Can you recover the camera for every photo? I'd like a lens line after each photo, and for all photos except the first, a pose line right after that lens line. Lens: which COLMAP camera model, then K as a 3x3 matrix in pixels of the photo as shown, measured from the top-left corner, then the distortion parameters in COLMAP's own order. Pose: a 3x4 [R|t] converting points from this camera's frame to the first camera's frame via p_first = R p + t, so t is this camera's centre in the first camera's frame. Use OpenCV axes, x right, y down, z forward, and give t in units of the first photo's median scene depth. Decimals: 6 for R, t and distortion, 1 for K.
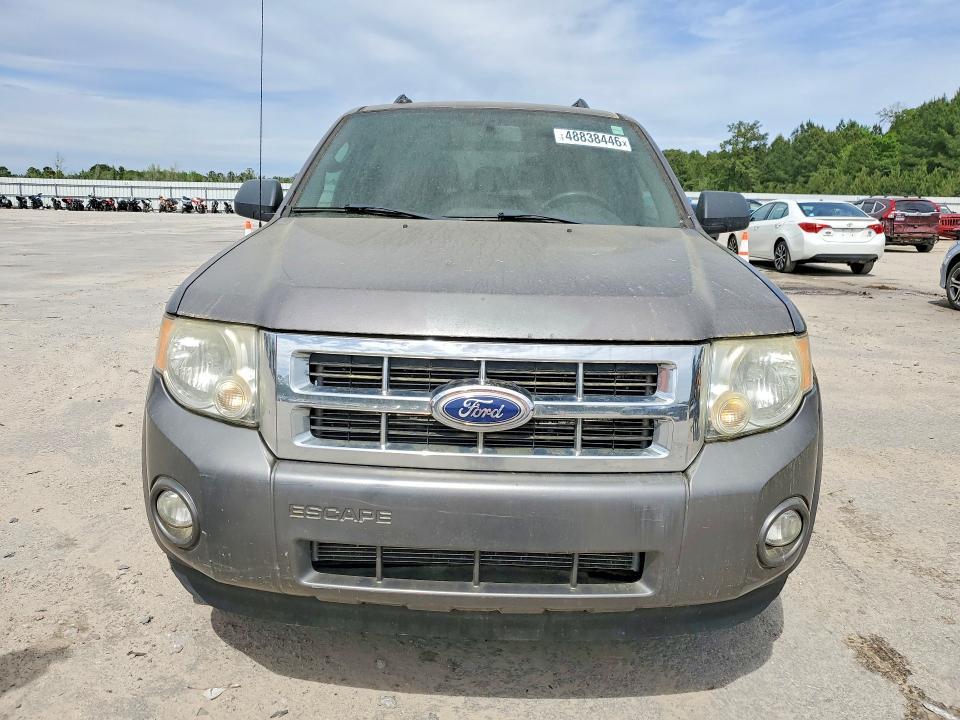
lens RADIAL K [[771.6, 0, 459.4], [0, 771.6, 358.3], [0, 0, 1]] dist [0.026258, 0.003318]
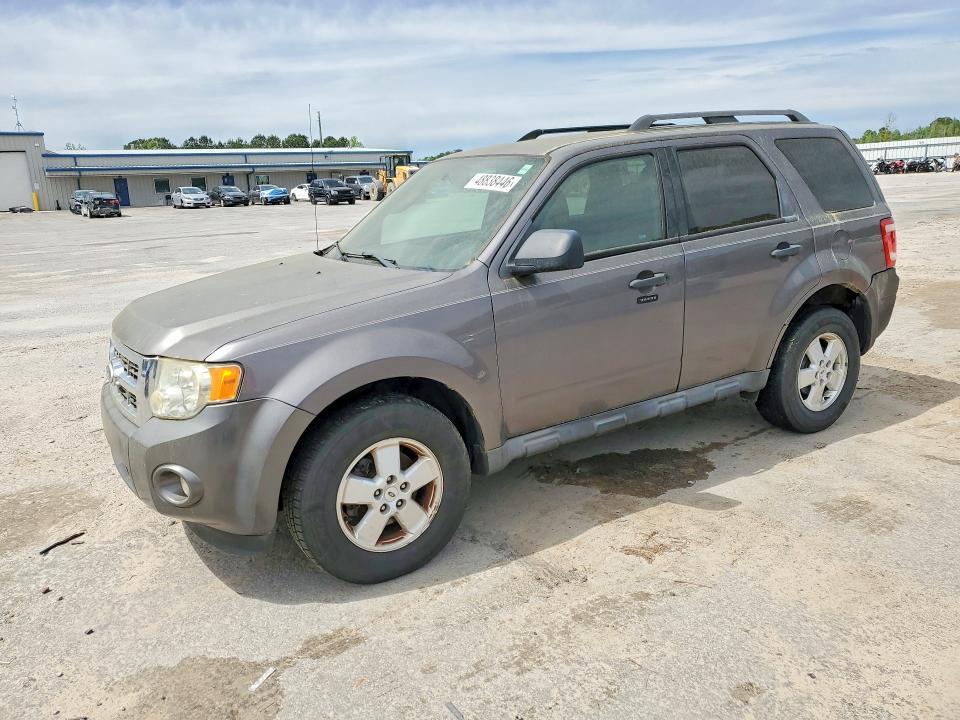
lens RADIAL K [[771.6, 0, 459.4], [0, 771.6, 358.3], [0, 0, 1]] dist [0.026258, 0.003318]
pose [[0.507327, 0.148032, -0.848944, 0.128021], [-0.100622, 0.988572, 0.112248, -0.017022], [0.855859, 0.028476, 0.516424, 0.043096]]
